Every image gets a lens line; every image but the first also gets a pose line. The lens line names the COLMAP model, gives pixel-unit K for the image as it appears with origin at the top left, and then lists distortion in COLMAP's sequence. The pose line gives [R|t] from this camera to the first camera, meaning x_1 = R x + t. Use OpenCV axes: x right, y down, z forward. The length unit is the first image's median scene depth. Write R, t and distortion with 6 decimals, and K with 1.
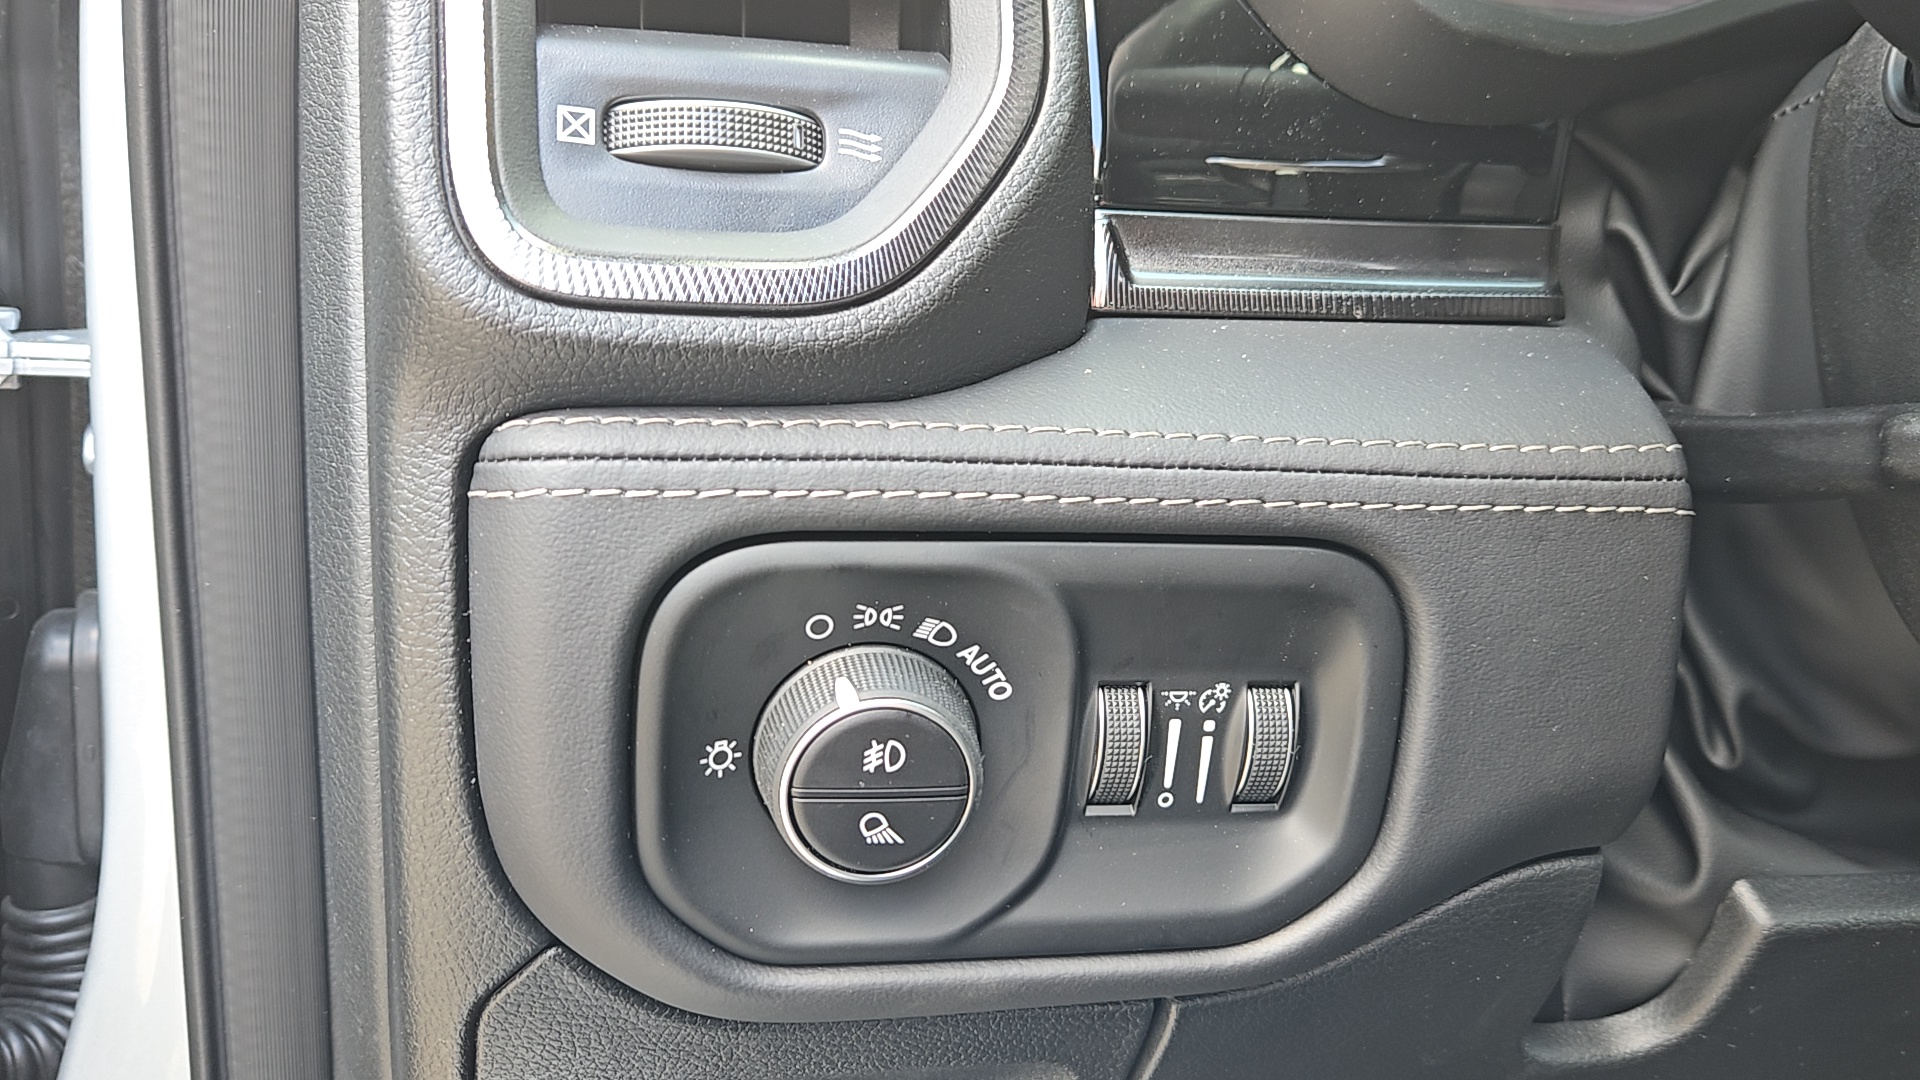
lens RADIAL K [[1651.9, 0, 962.0], [0, 1651.9, 531.2], [0, 0, 1]] dist [-0.011999, -0.015664]
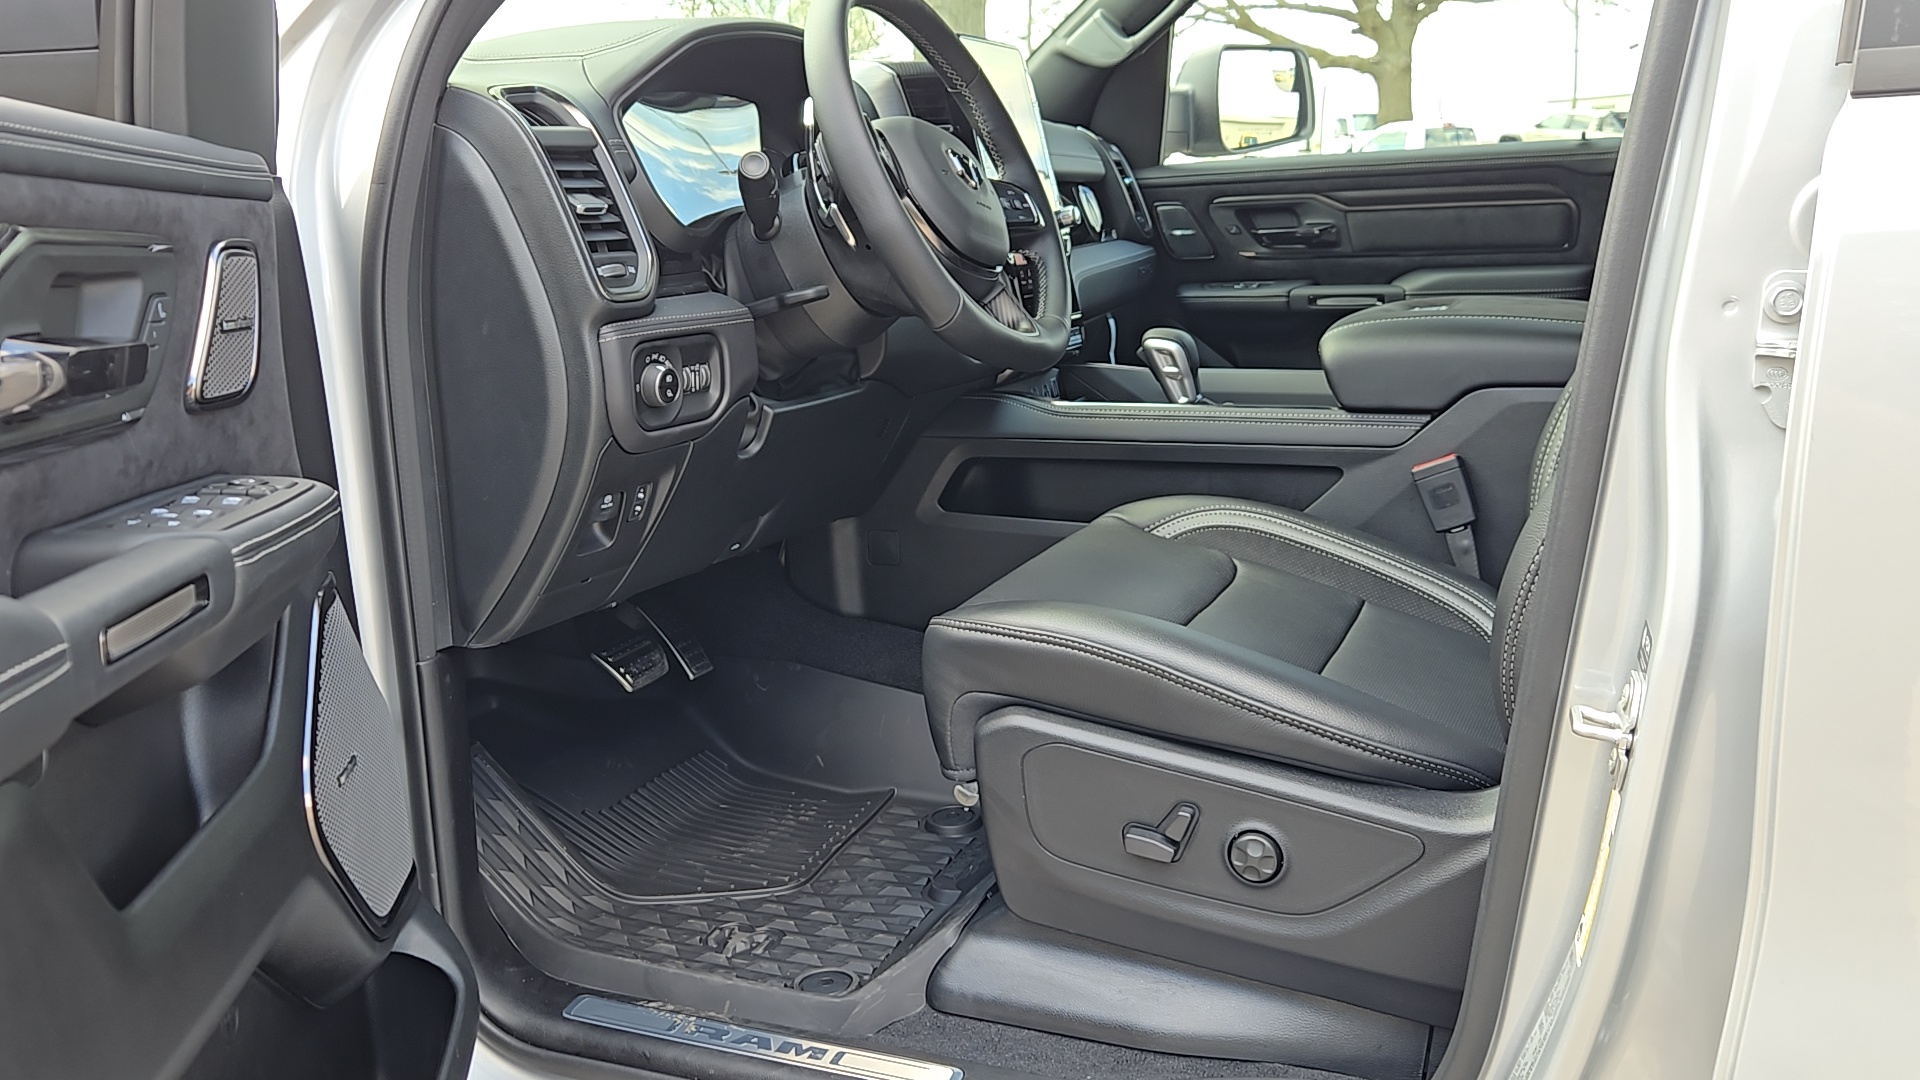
lens RADIAL K [[1600.4, 0, 955.2], [0, 1600.4, 545.2], [0, 0, 1]] dist [0.003537, 0.009584]
pose [[0.631975, -0.229531, 0.740218, -3.149288], [0.259809, 0.962611, 0.076676, 0.456375], [-0.730142, 0.143858, 0.667980, -2.840537]]
